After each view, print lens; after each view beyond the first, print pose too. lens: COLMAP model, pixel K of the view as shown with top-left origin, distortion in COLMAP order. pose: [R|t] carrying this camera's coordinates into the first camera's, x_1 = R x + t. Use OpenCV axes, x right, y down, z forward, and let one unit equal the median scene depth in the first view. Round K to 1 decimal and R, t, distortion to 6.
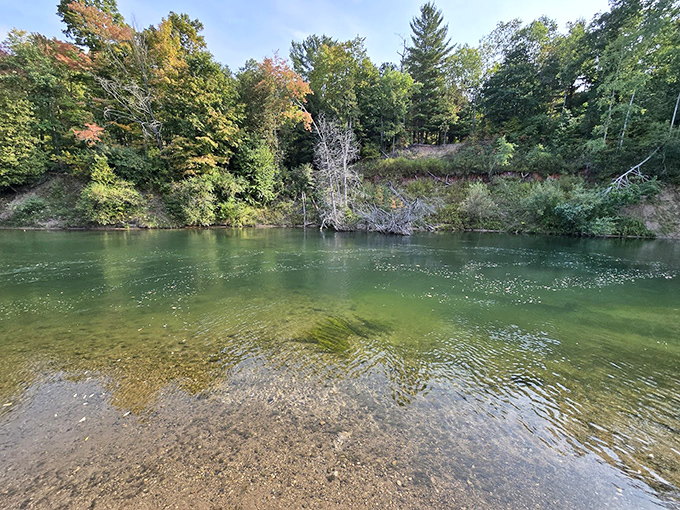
lens RADIAL K [[271.3, 0, 340.0], [0, 271.3, 255.0], [0, 0, 1]] dist [0.002203, 0.000146]
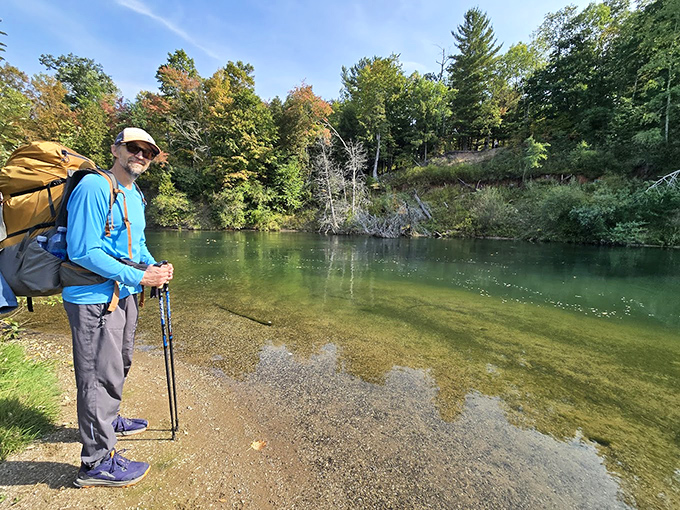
lens RADIAL K [[271.4, 0, 340.0], [0, 271.4, 255.0], [0, 0, 1]] dist [-0.000877, 0.000168]
pose [[0.959912, 0.040205, -0.277402, 0.257709], [-0.053583, 0.997729, -0.040810, 0.030391], [0.275132, 0.054038, 0.959887, -0.023301]]
